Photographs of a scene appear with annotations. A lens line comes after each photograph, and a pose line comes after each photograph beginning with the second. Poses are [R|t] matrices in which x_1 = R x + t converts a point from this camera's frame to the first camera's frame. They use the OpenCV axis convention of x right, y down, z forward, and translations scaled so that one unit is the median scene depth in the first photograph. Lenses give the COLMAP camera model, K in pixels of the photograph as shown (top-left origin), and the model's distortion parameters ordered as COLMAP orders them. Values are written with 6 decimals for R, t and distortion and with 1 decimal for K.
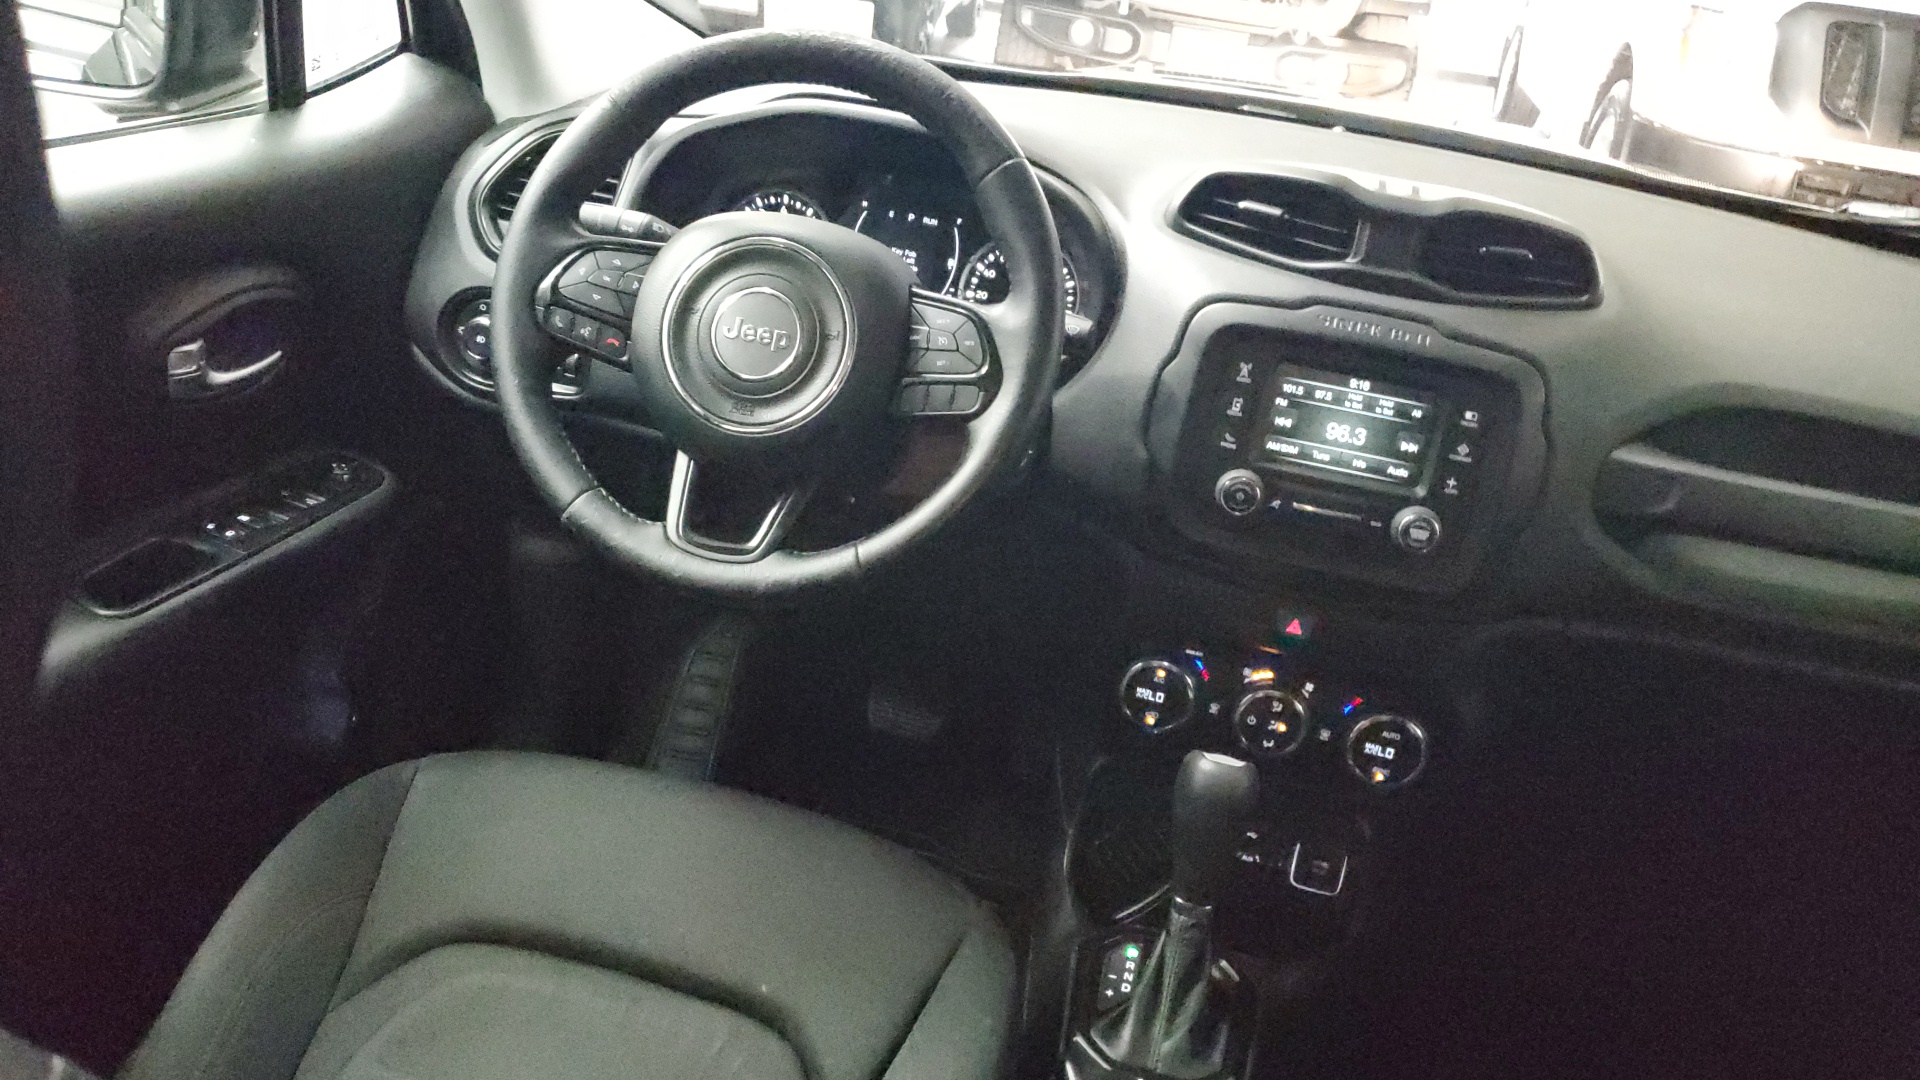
lens RADIAL K [[1480.0, 0, 938.8], [0, 1480.0, 555.0], [0, 0, 1]] dist [0.201102, -0.662785]
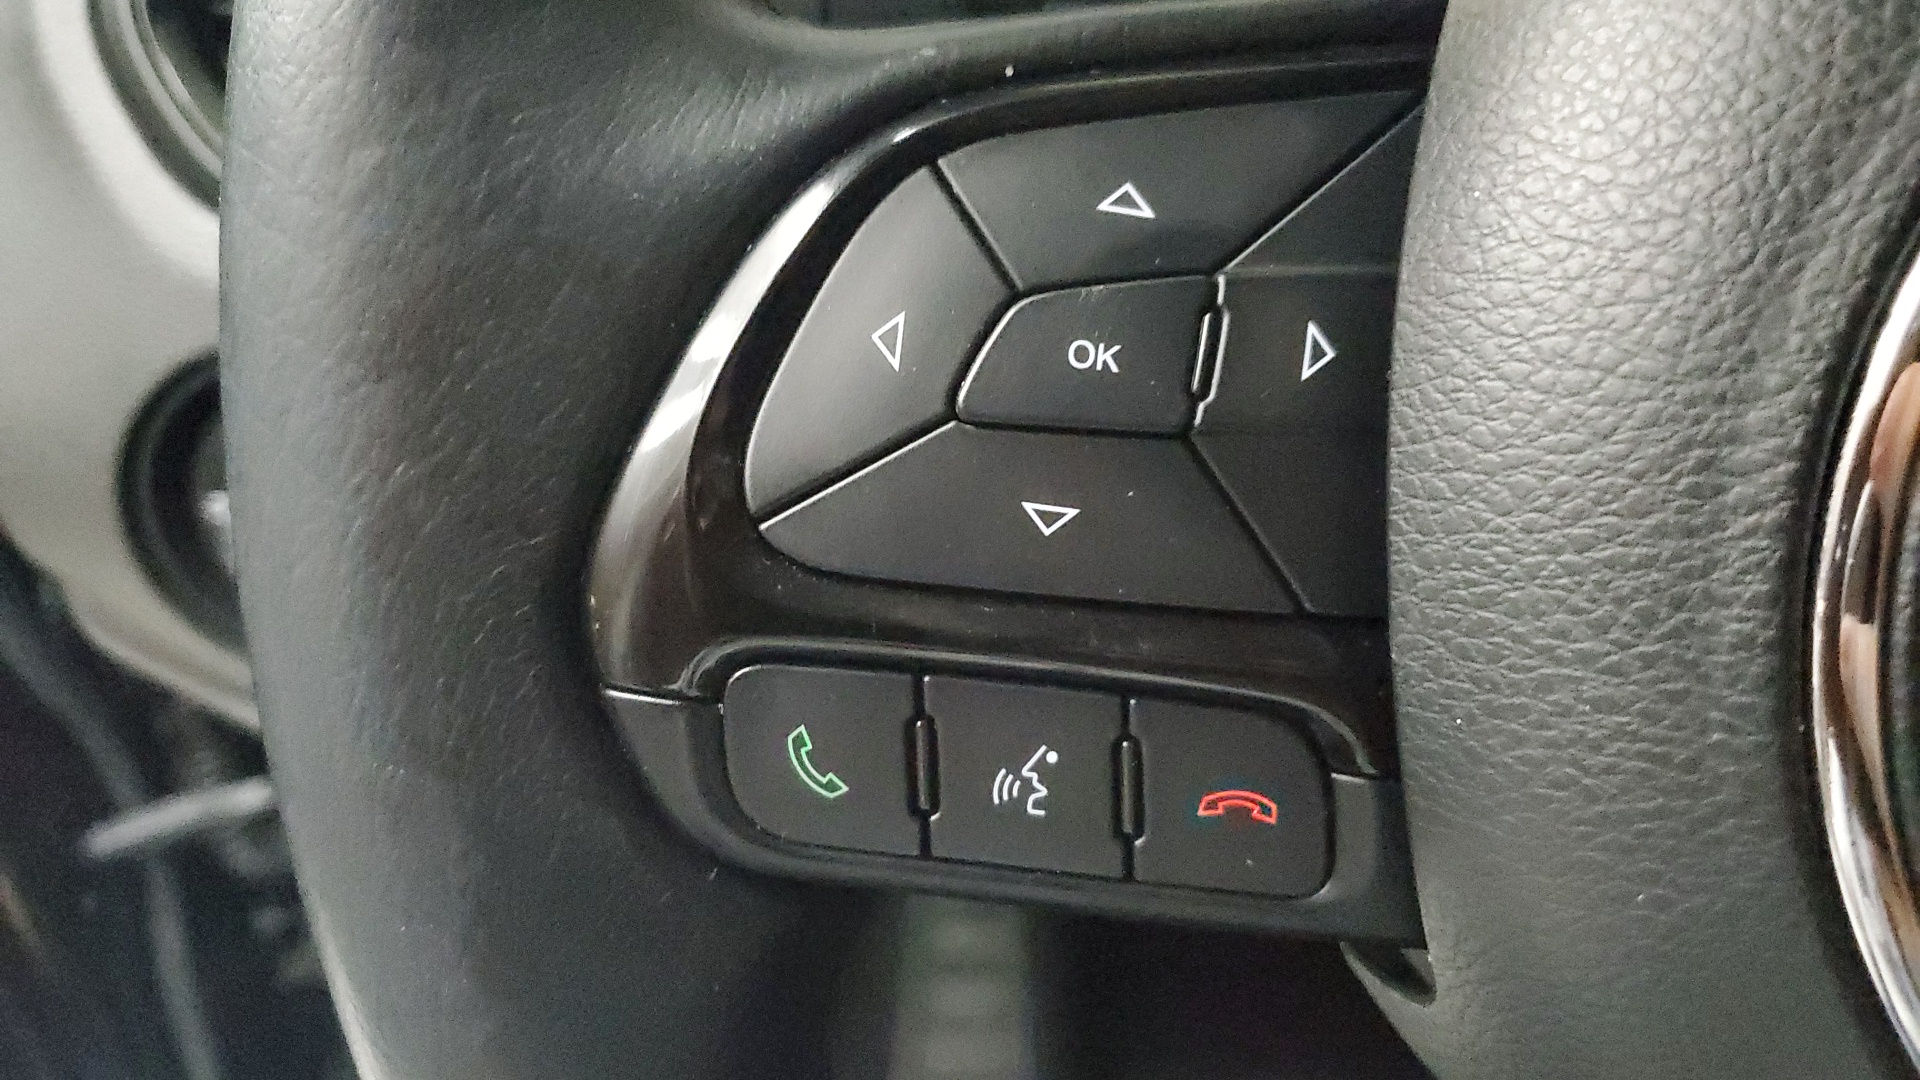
lens RADIAL K [[1494.7, 0, 956.6], [0, 1494.7, 547.5], [0, 0, 1]] dist [0.100830, -0.140739]
pose [[0.971556, -0.230684, 0.053509, -0.235392], [0.214335, 0.952689, 0.215511, -0.192637], [-0.100692, -0.197912, 0.975034, 0.844860]]
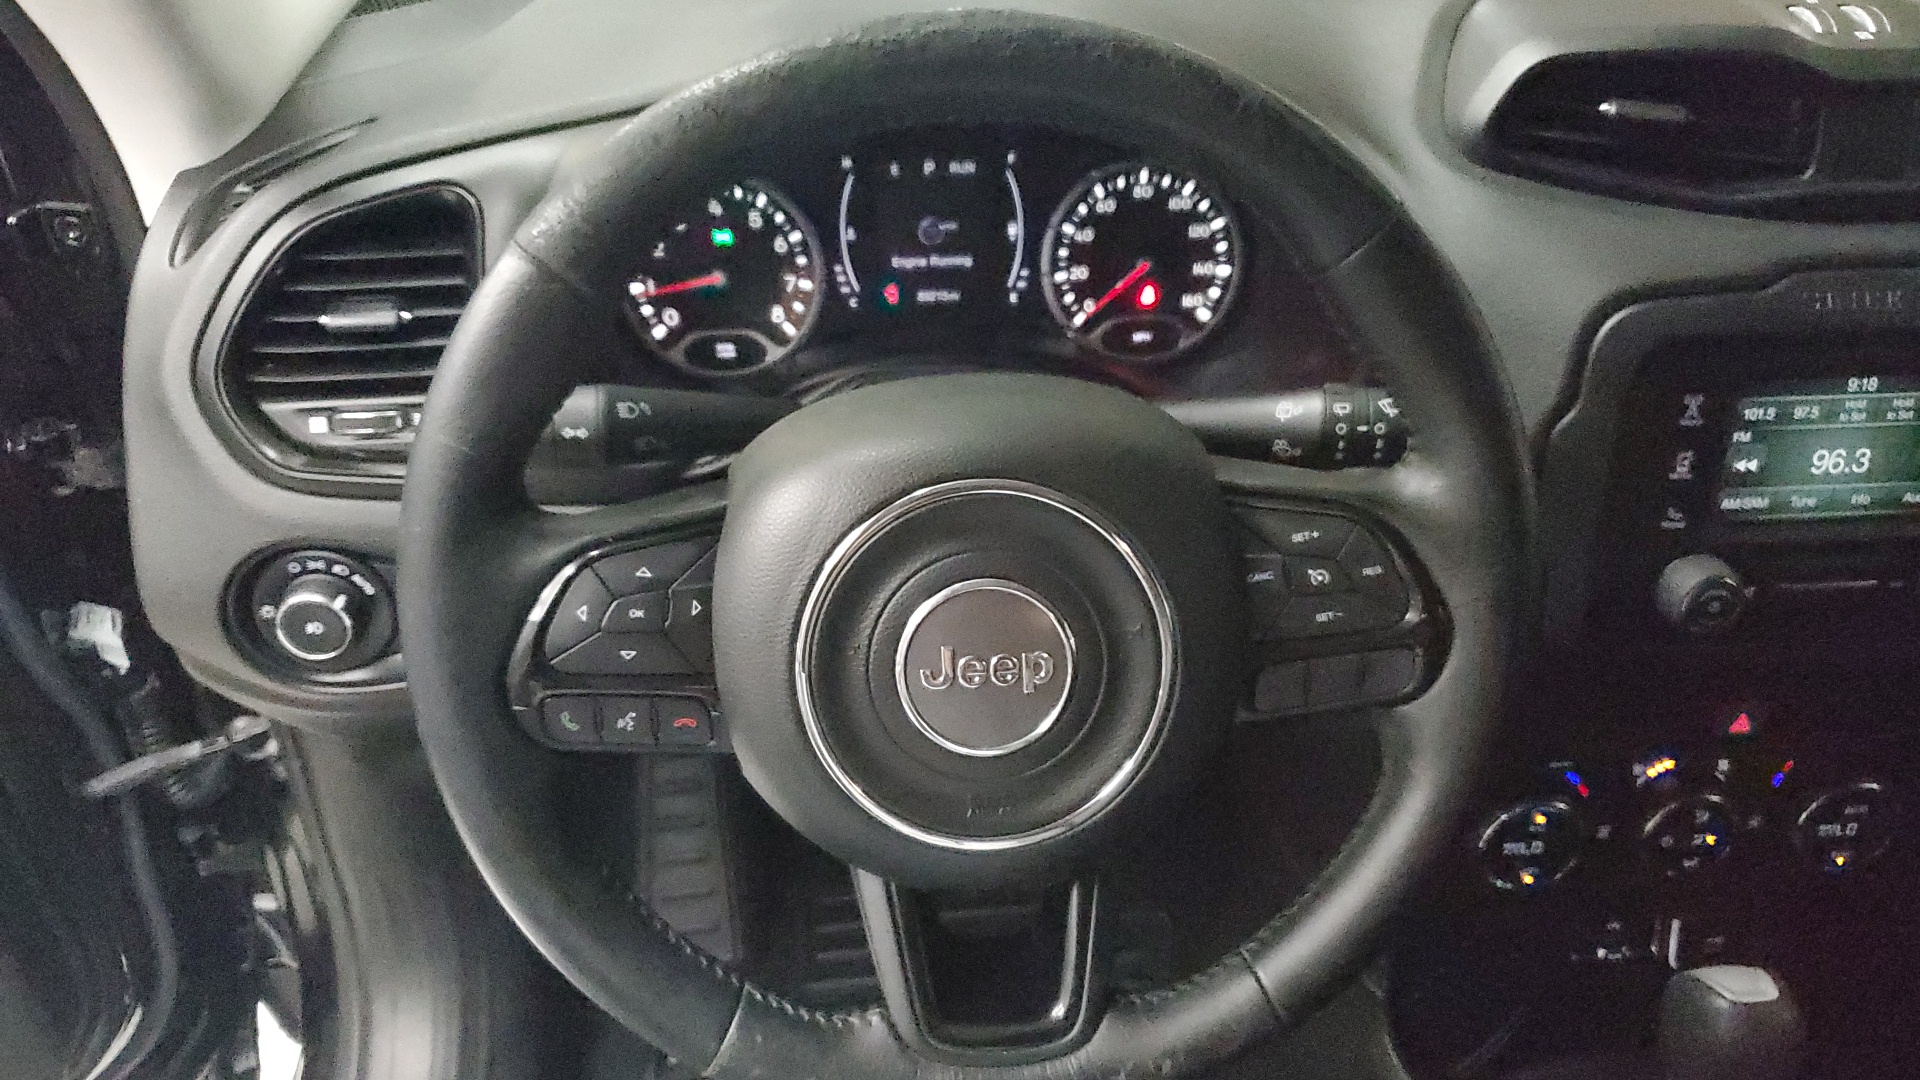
lens RADIAL K [[1494.7, 0, 956.6], [0, 1494.7, 547.5], [0, 0, 1]] dist [0.100830, -0.140739]
pose [[0.938417, -0.293389, 0.182472, -0.199452], [0.232937, 0.927298, 0.293016, -0.317398], [-0.255174, -0.232467, 0.938534, 0.487247]]
